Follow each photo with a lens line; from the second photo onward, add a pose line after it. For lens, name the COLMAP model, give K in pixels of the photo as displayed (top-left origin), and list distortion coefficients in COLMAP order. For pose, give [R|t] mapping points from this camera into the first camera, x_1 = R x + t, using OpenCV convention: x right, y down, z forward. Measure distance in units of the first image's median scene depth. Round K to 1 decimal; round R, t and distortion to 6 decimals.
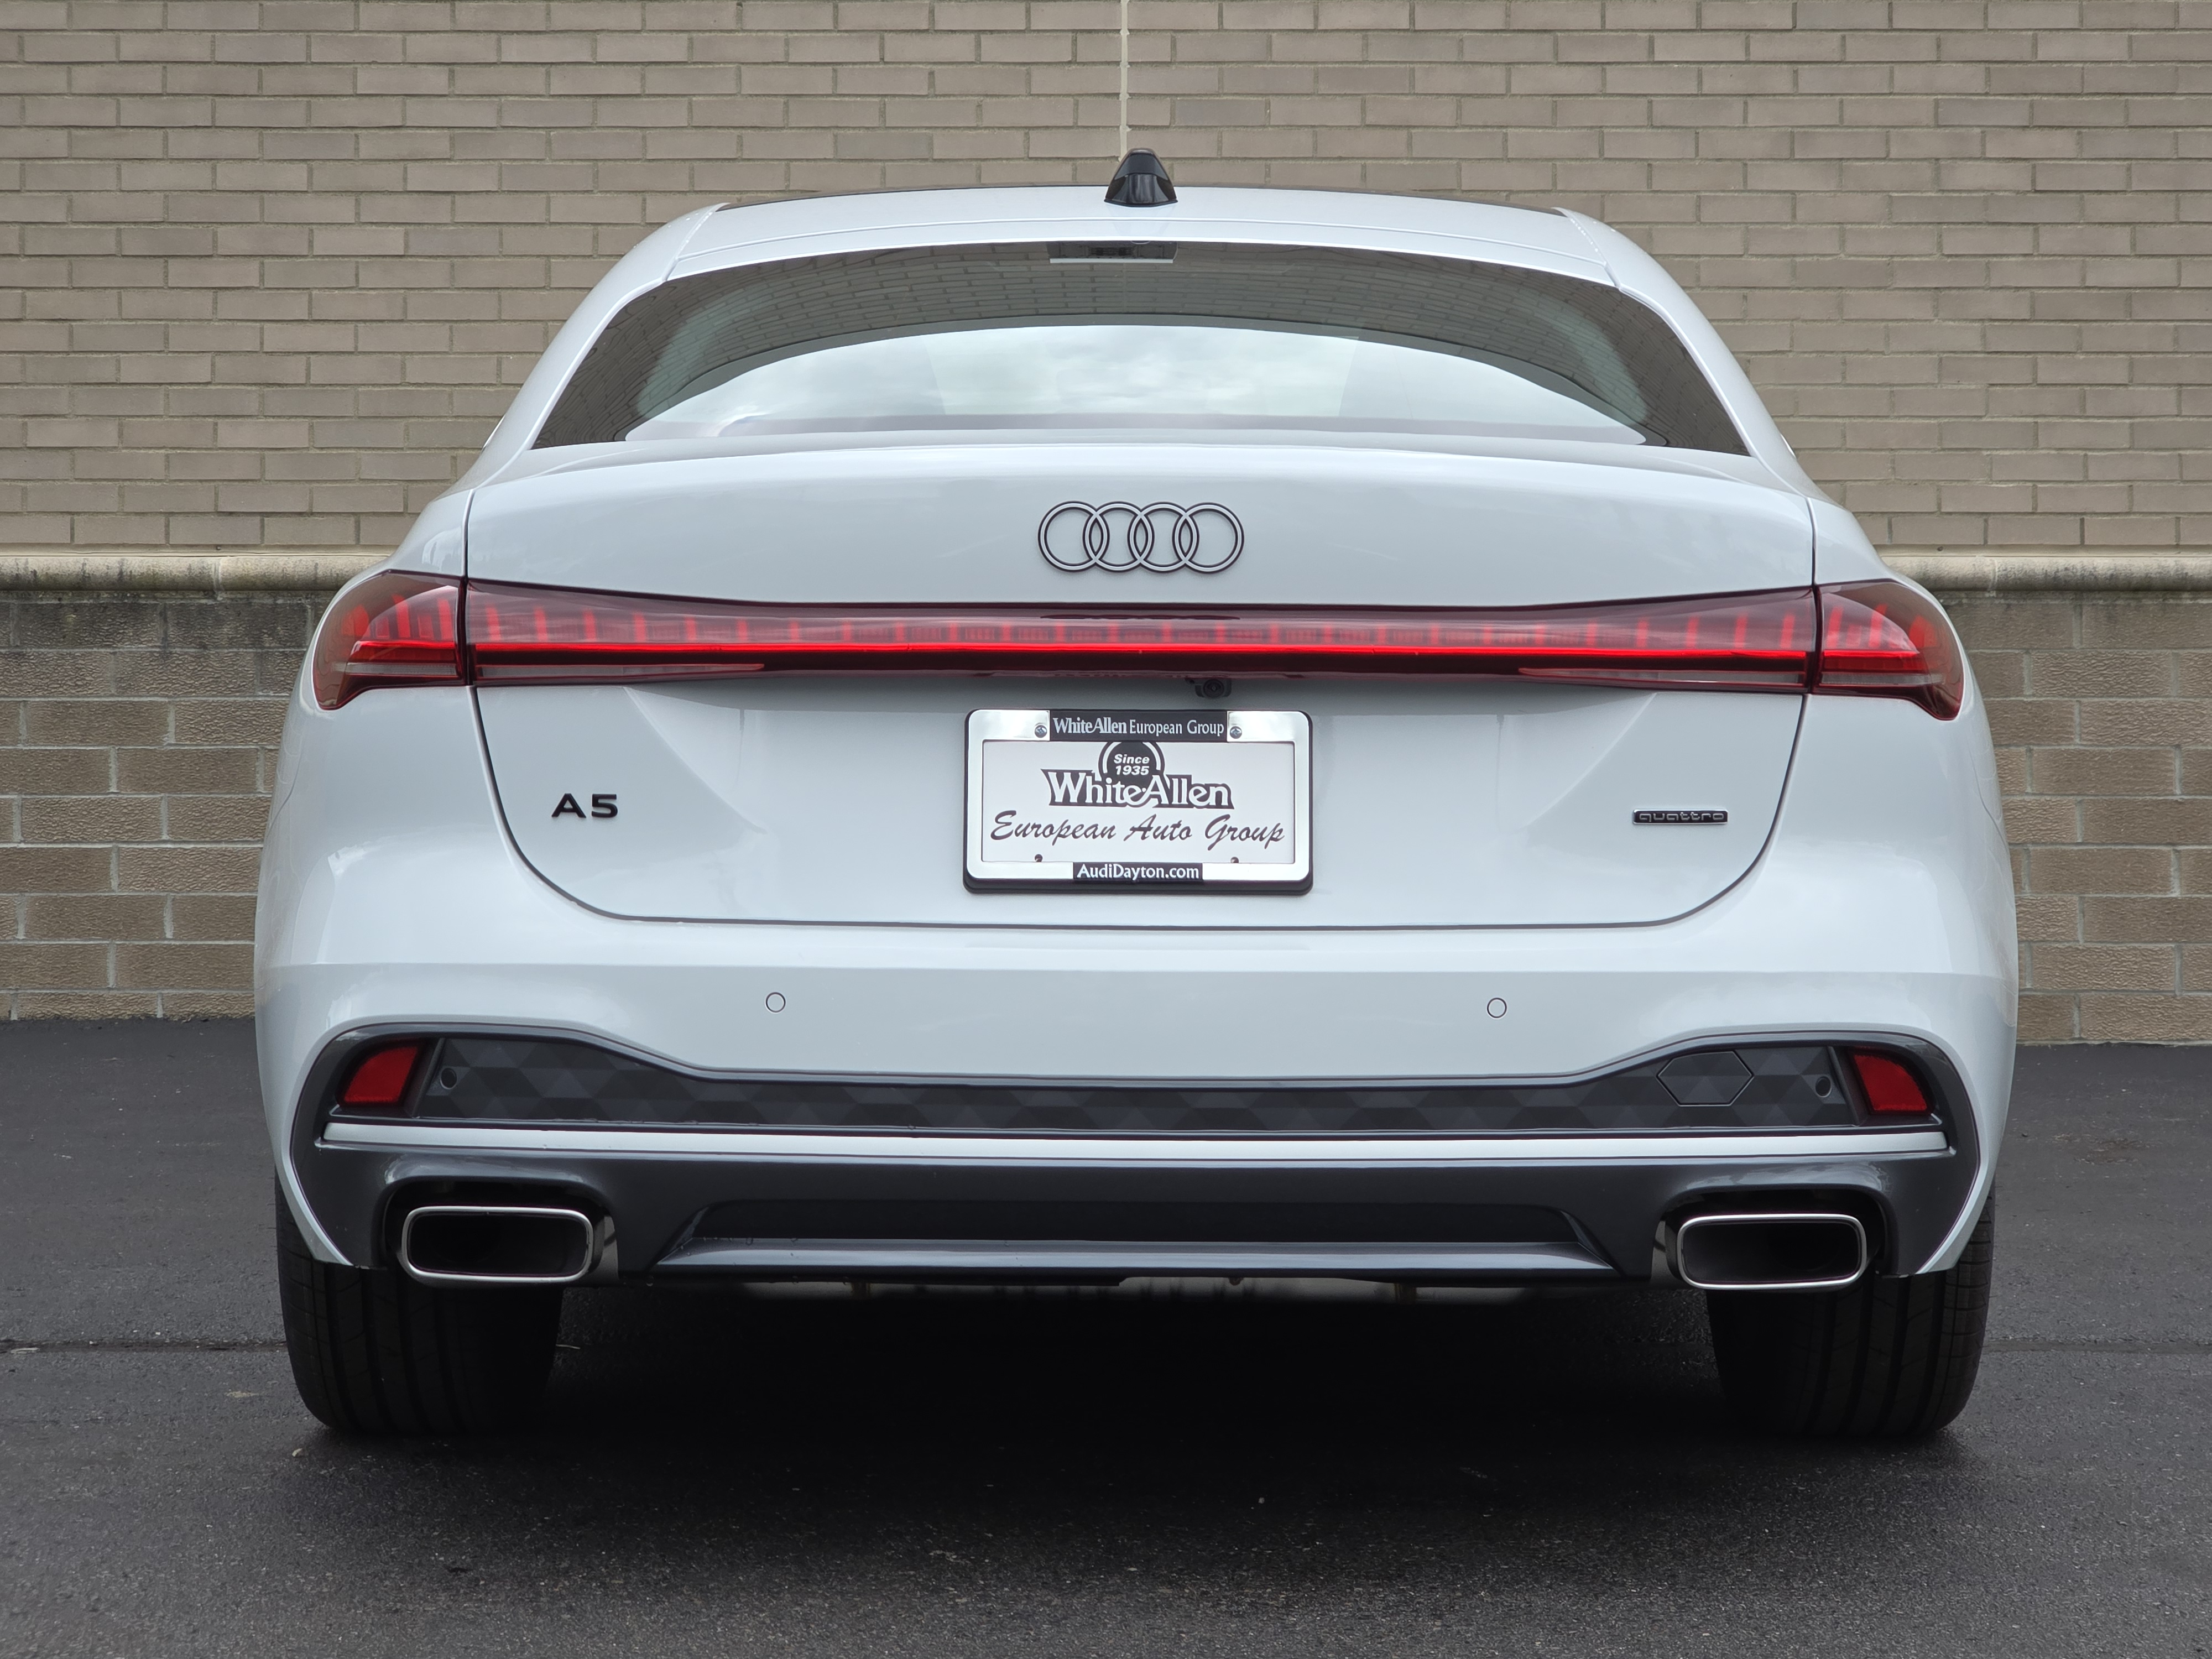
lens RADIAL K [[4380.2, 0, 1106.8], [0, 4380.2, 815.7], [0, 0, 1]] dist [0.004643, 0.000000]
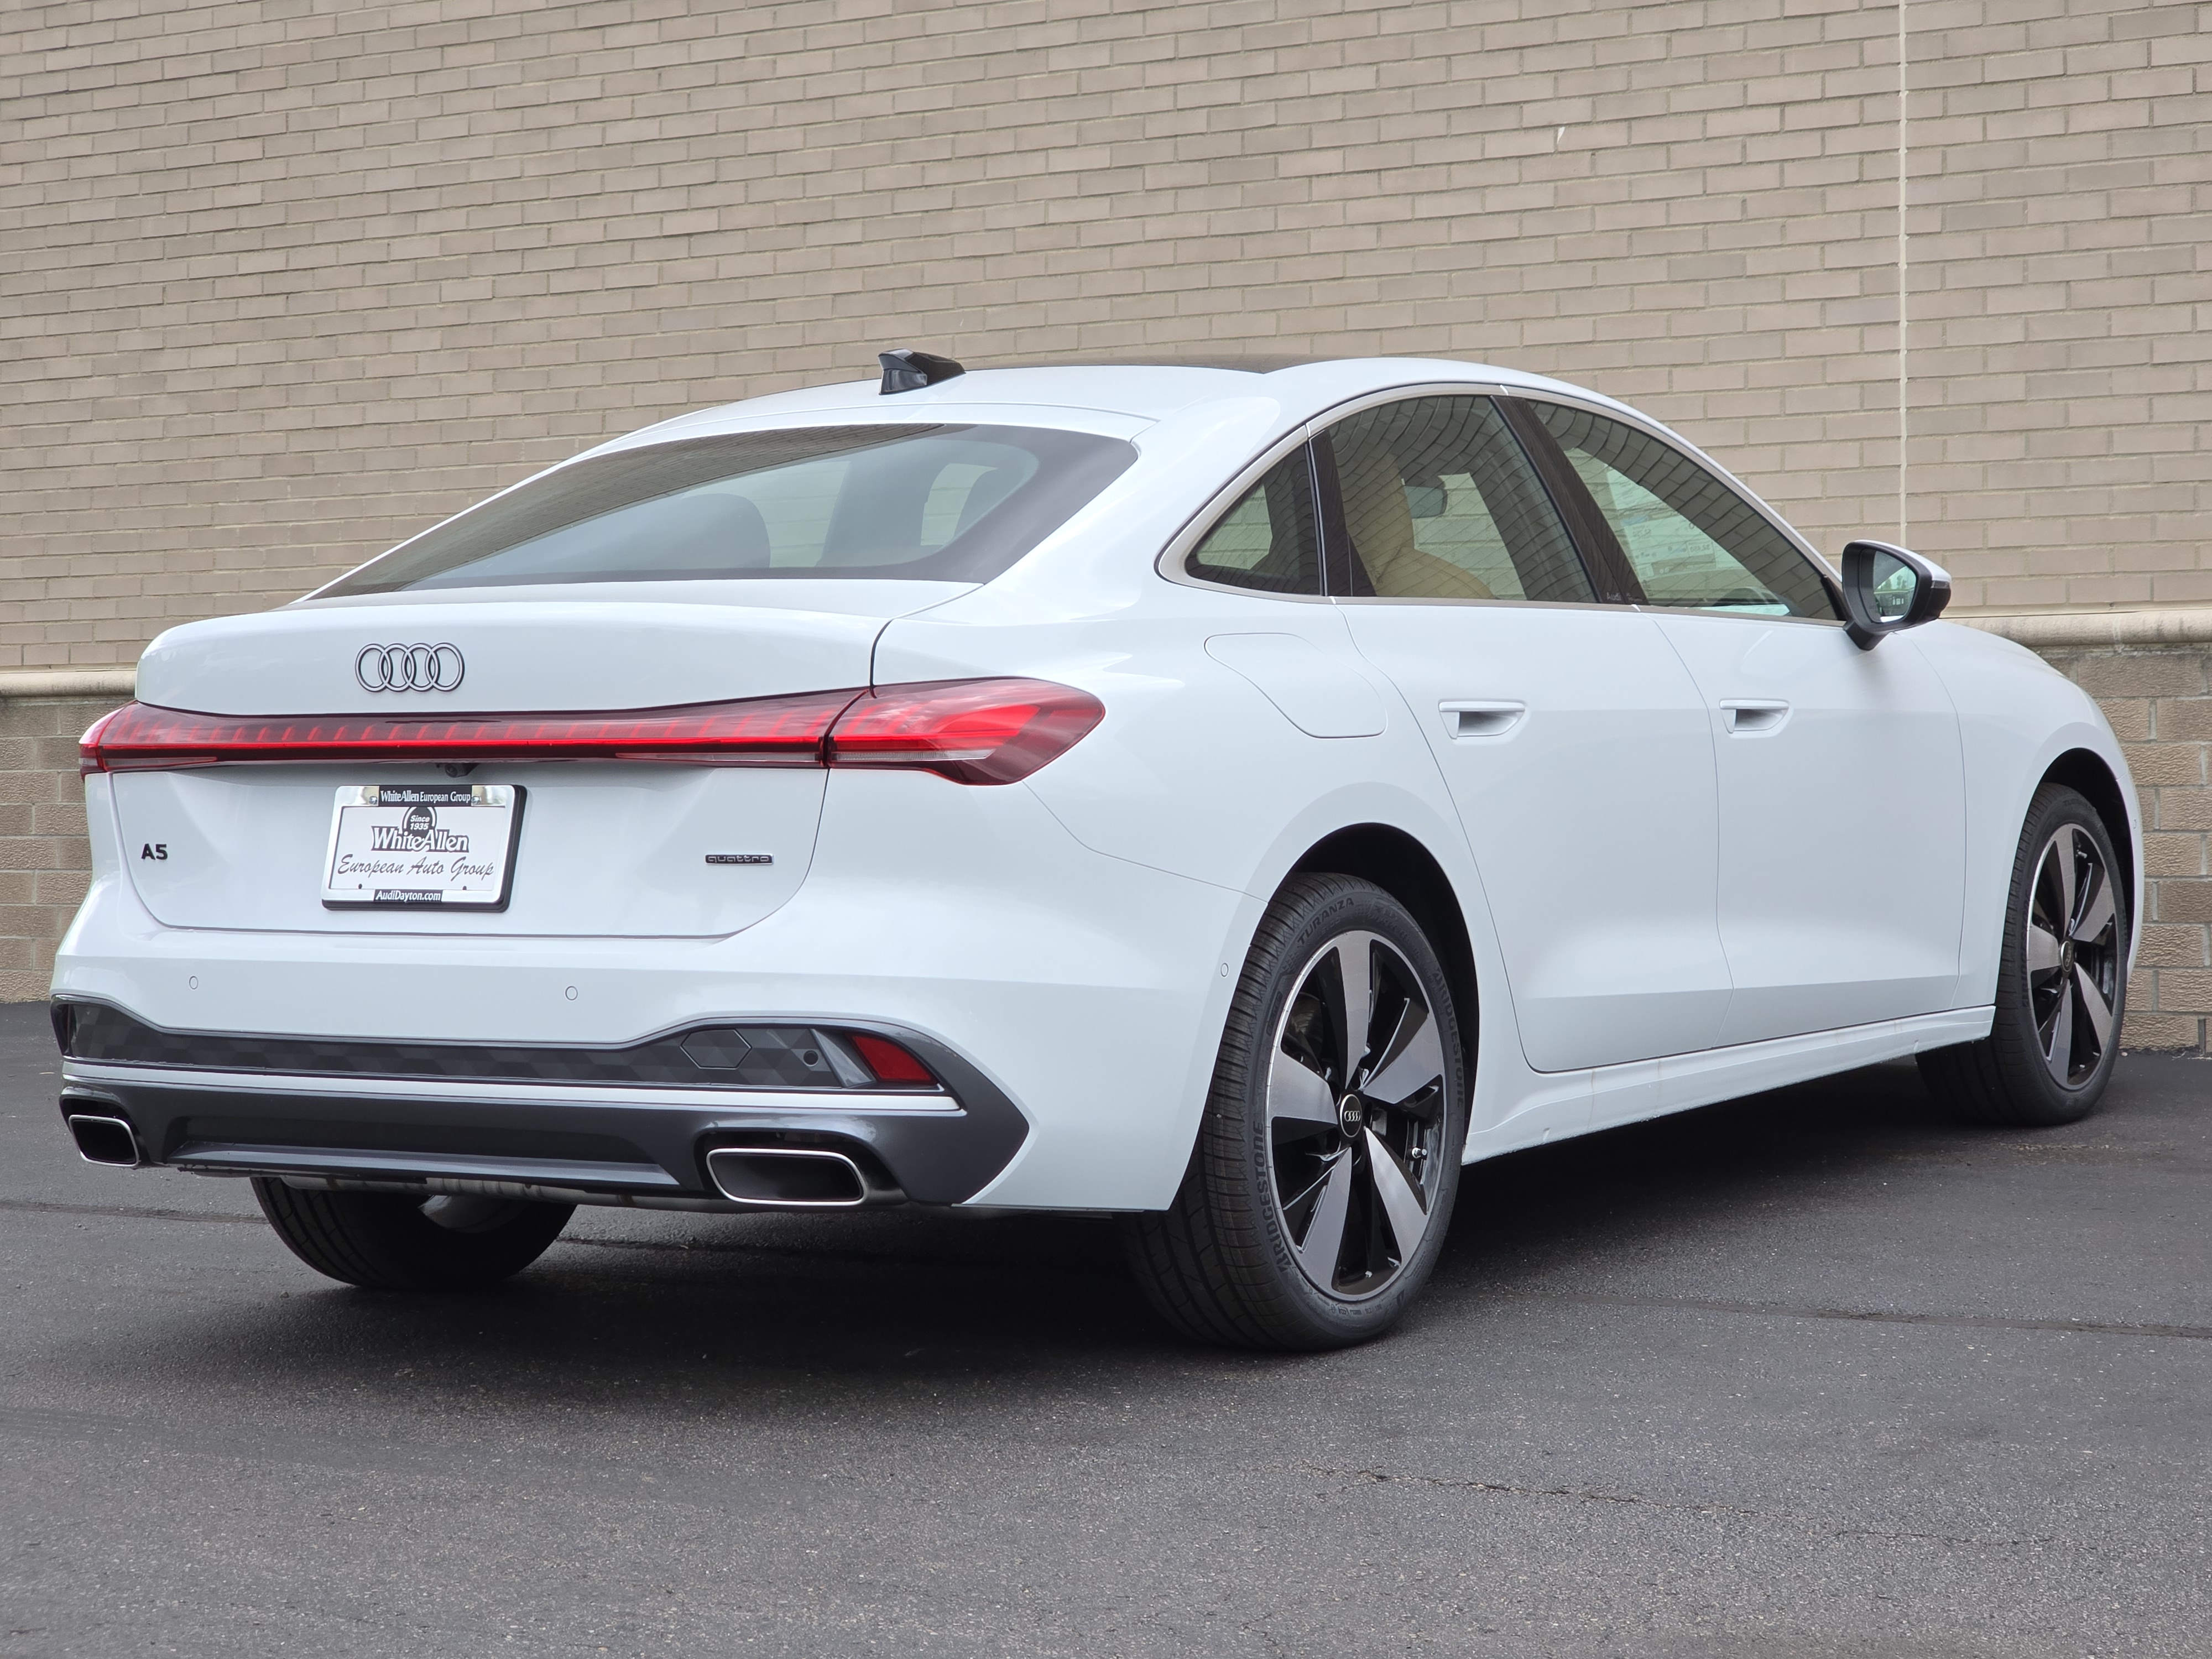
lens RADIAL K [[4380.2, 0, 1178.2], [0, 4380.2, 737.5], [0, 0, 1]] dist [0.004643, 0.000000]
pose [[0.852159, -0.013418, -0.523111, 0.429486], [0.000595, 0.999695, -0.024675, -0.001713], [0.523283, 0.020716, 0.851907, -0.045556]]
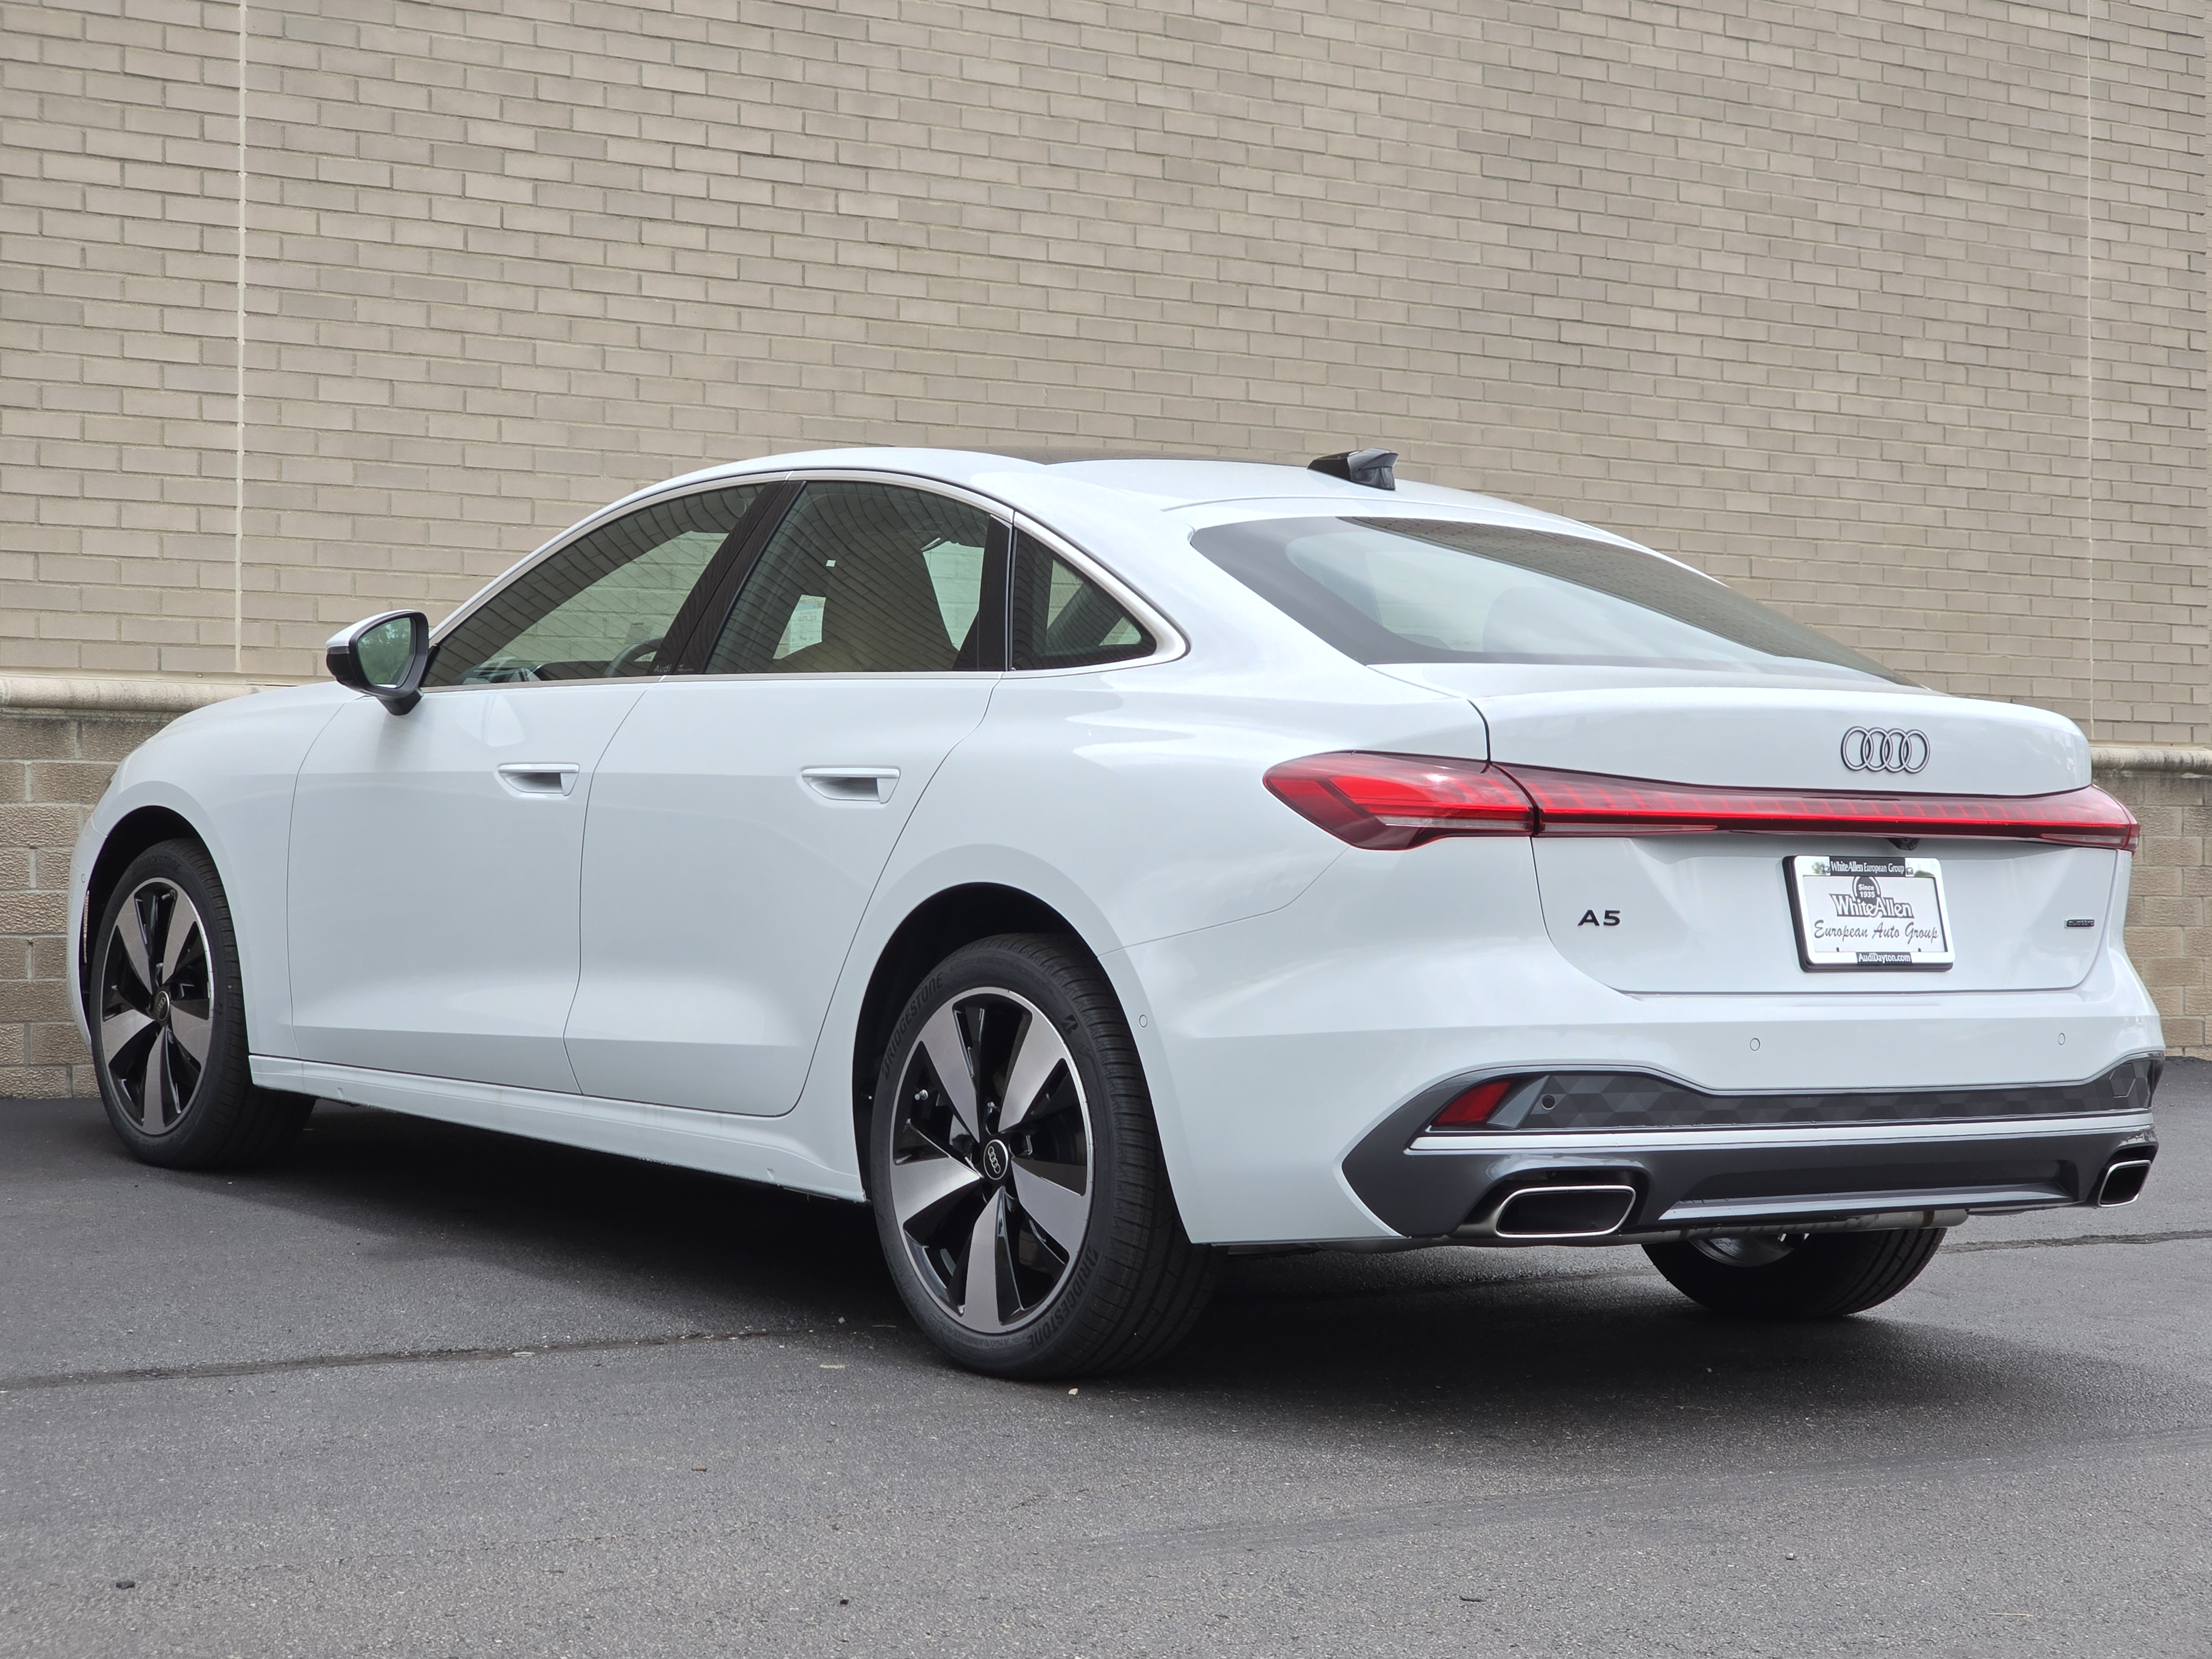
lens RADIAL K [[4245.4, 0, 1125.3], [0, 4245.4, 766.0], [0, 0, 1]] dist [0.016262, 0.000000]
pose [[0.796464, 0.019556, 0.604370, -0.484485], [-0.001551, 0.999540, -0.030298, -0.004245], [-0.604684, 0.023194, 0.796127, -0.027575]]
